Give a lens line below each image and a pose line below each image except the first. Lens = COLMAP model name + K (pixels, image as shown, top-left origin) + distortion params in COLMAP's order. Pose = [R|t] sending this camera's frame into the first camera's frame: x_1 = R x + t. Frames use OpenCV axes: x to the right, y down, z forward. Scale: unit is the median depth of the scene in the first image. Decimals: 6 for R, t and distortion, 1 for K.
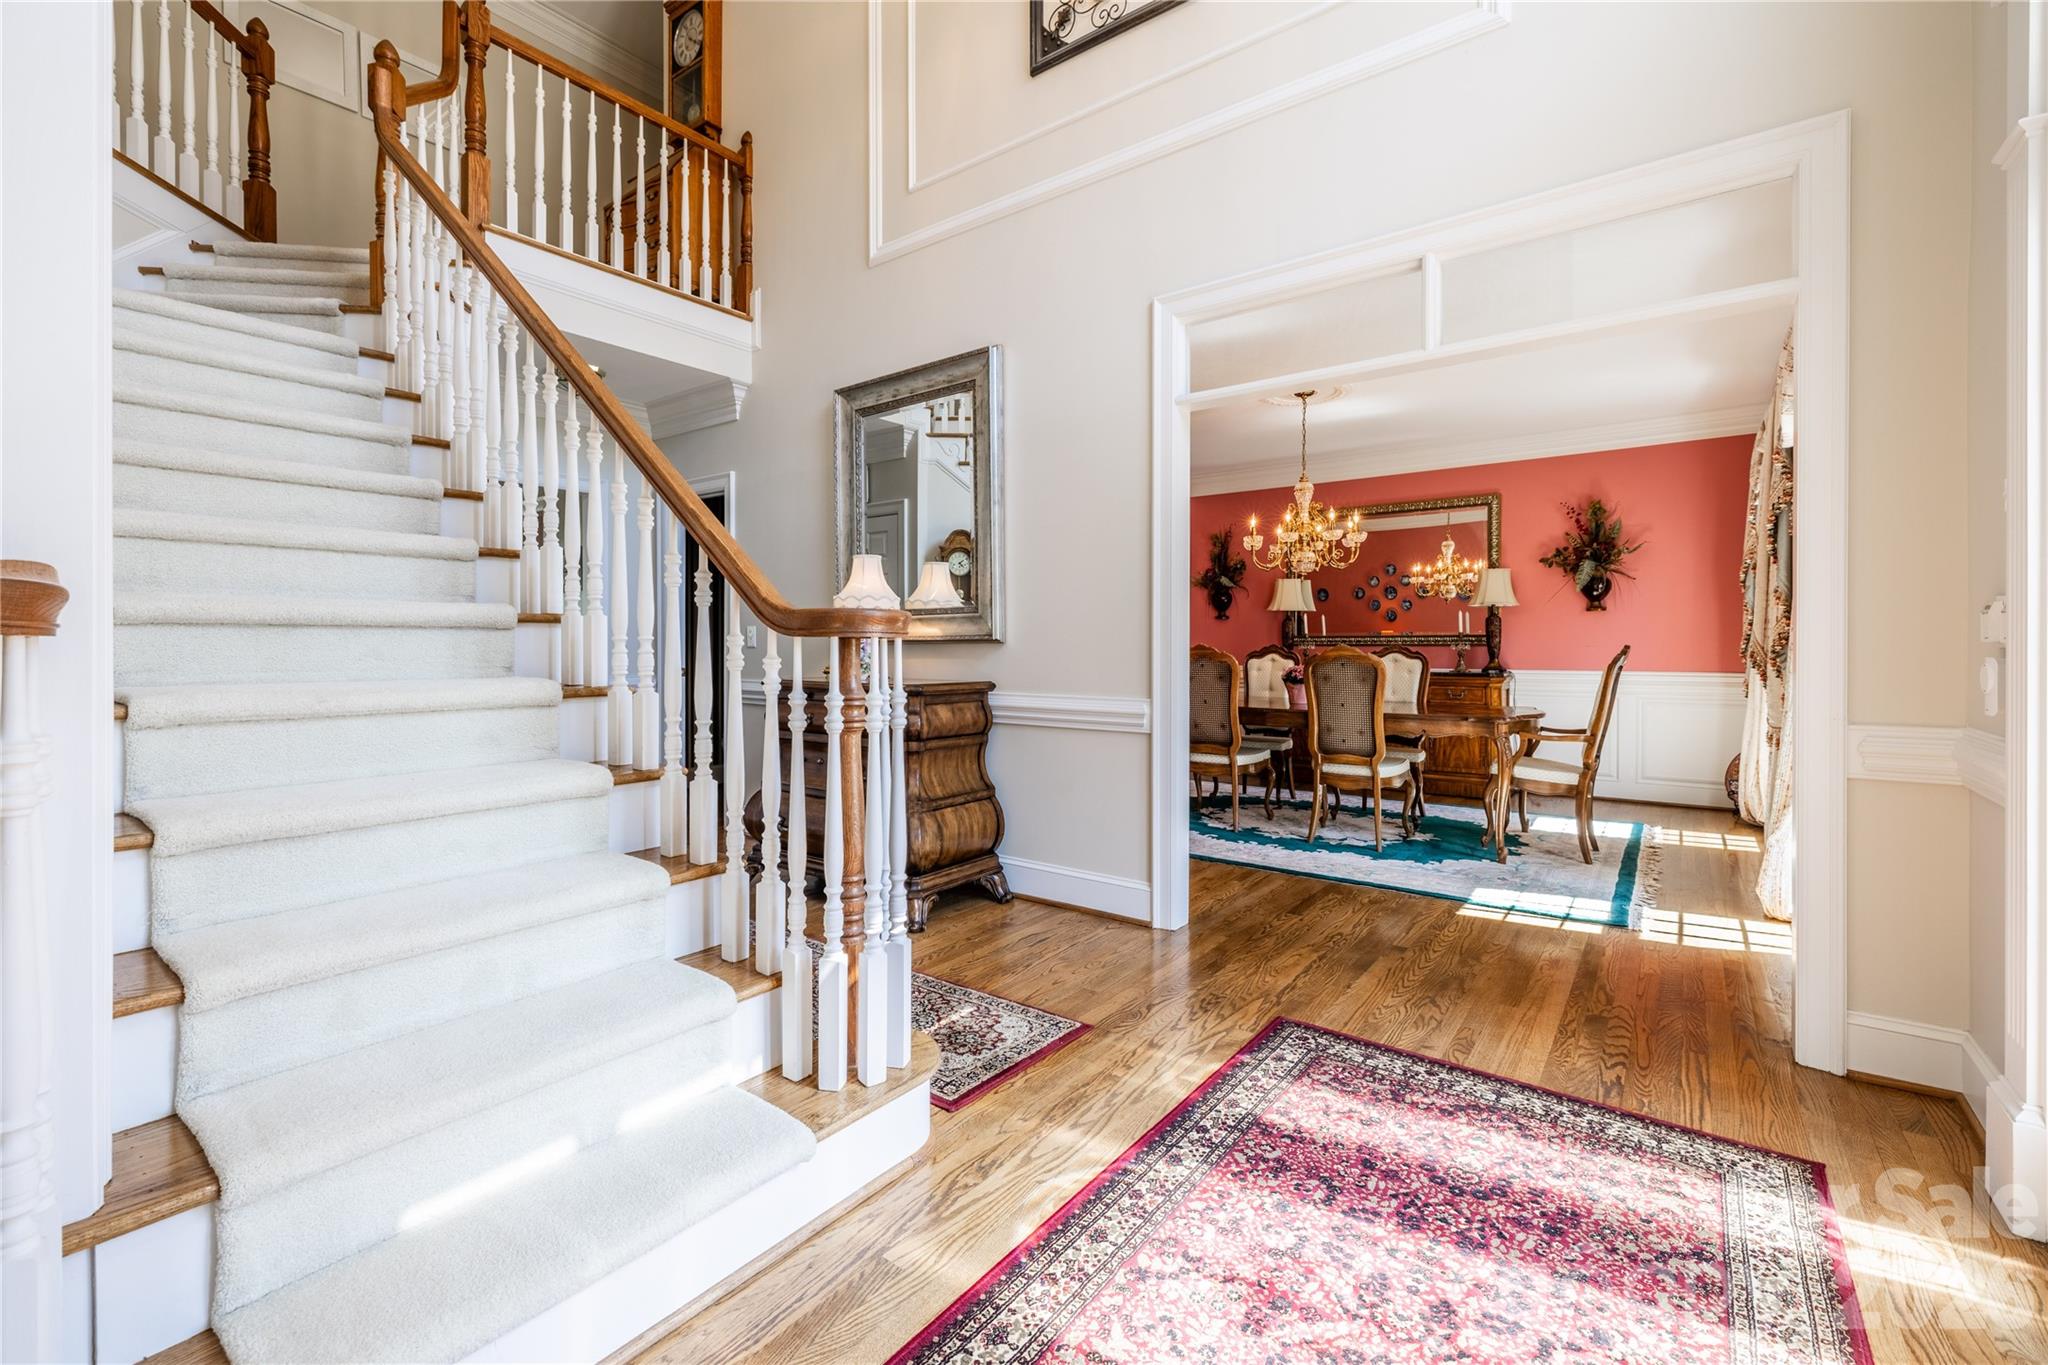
lens RADIAL K [[892.4, 0, 1023.7], [0, 892.4, 648.2], [0, 0, 1]] dist [-0.001164, -0.000263]
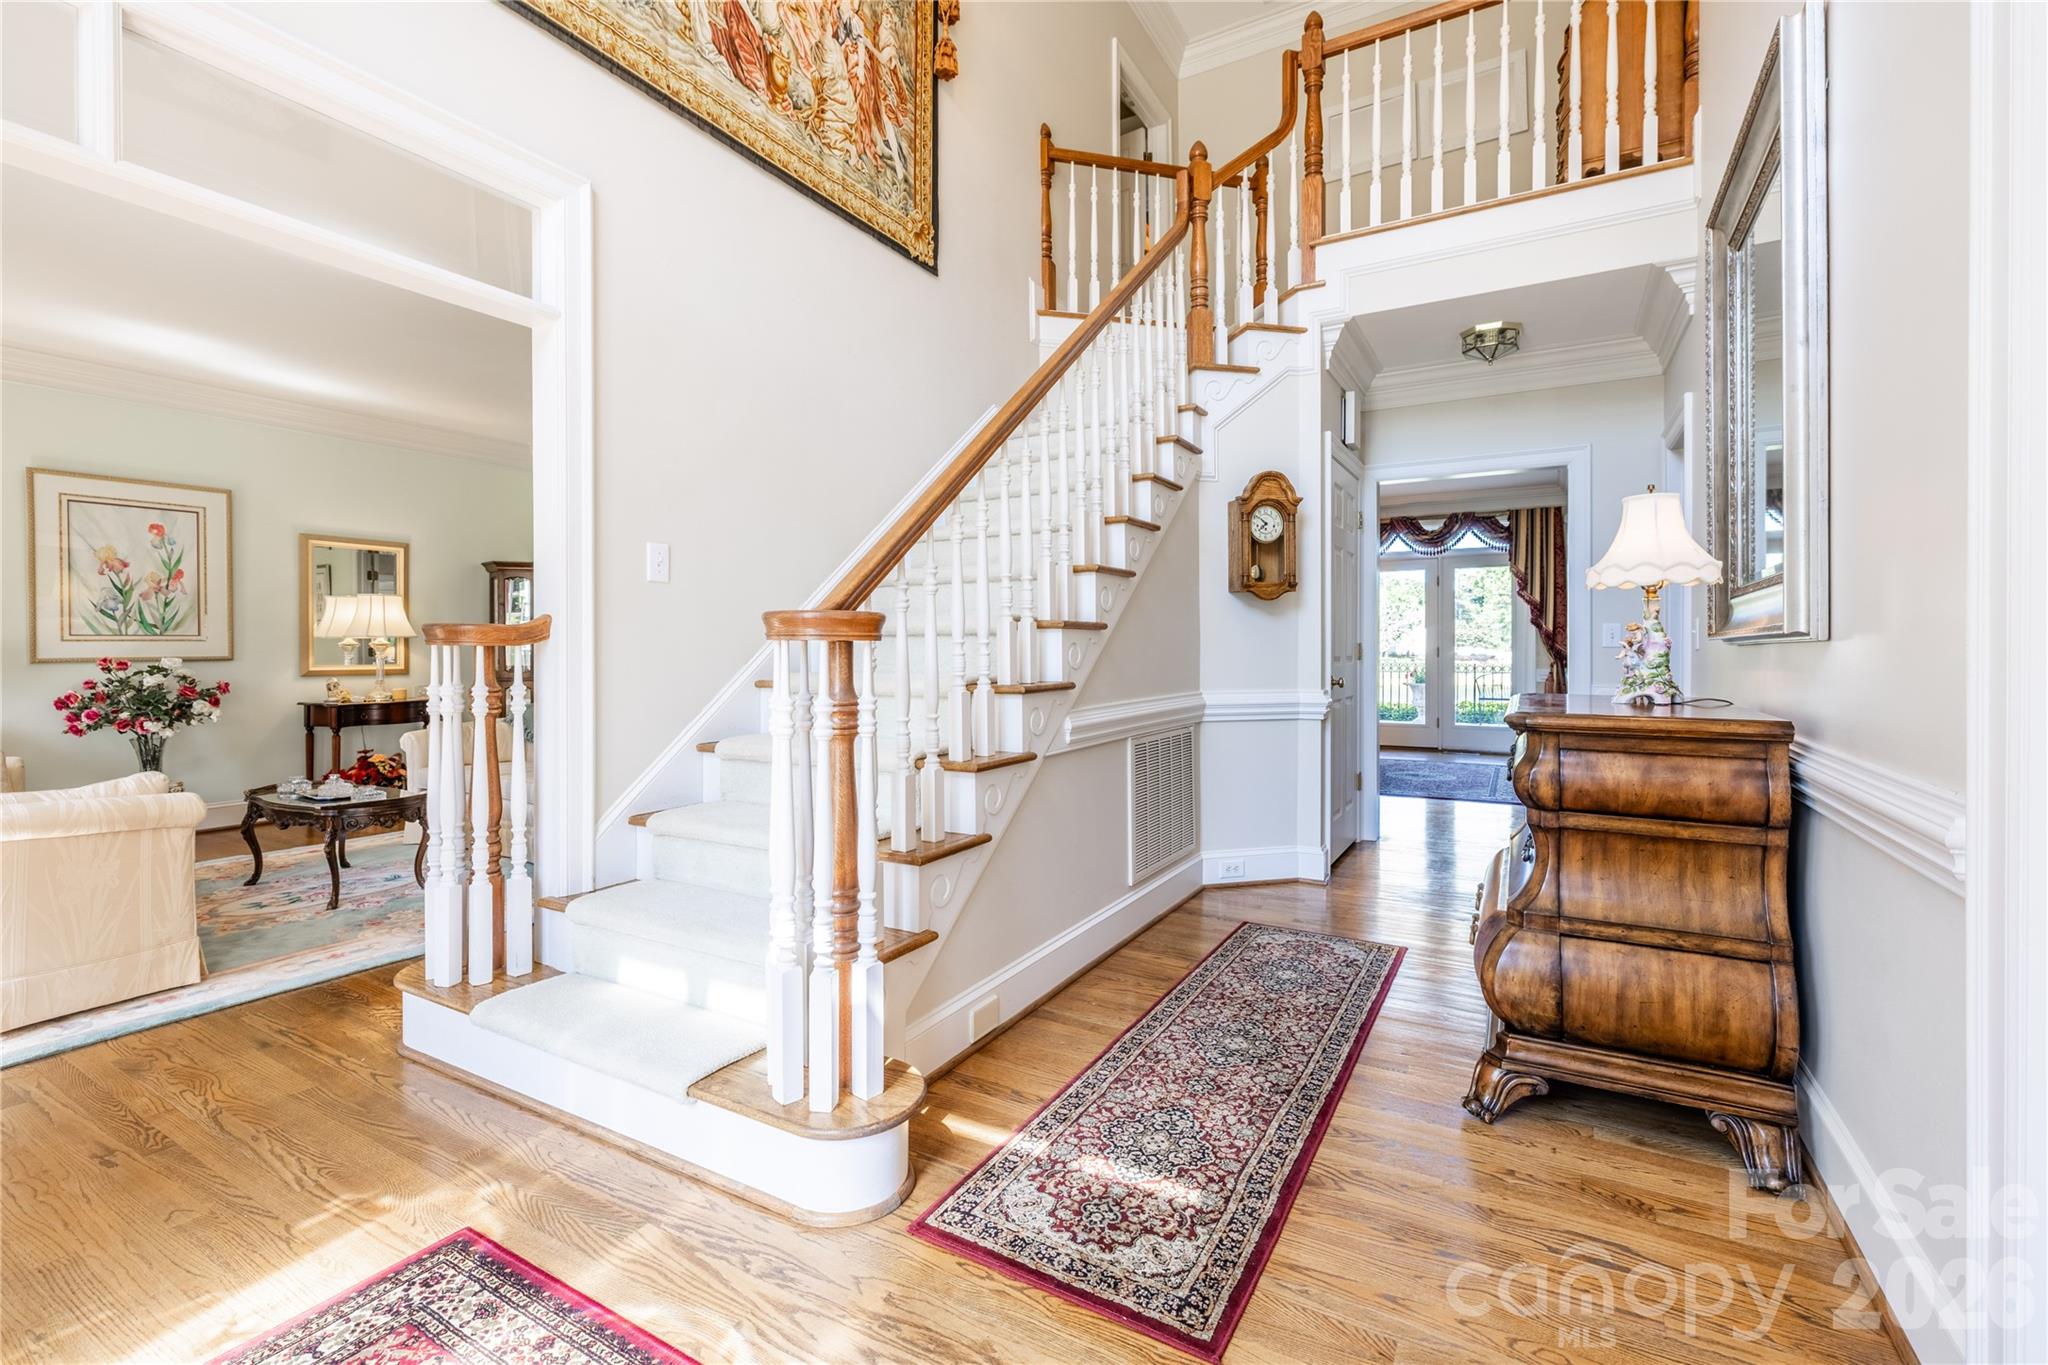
lens RADIAL K [[892.4, 0, 1023.7], [0, 892.4, 648.2], [0, 0, 1]] dist [-0.001164, -0.000263]
pose [[0.122945, 0.004347, -0.992404, 0.603065], [-0.001699, 0.999990, 0.004170, -0.005540], [0.992412, 0.001173, 0.122952, 0.835153]]
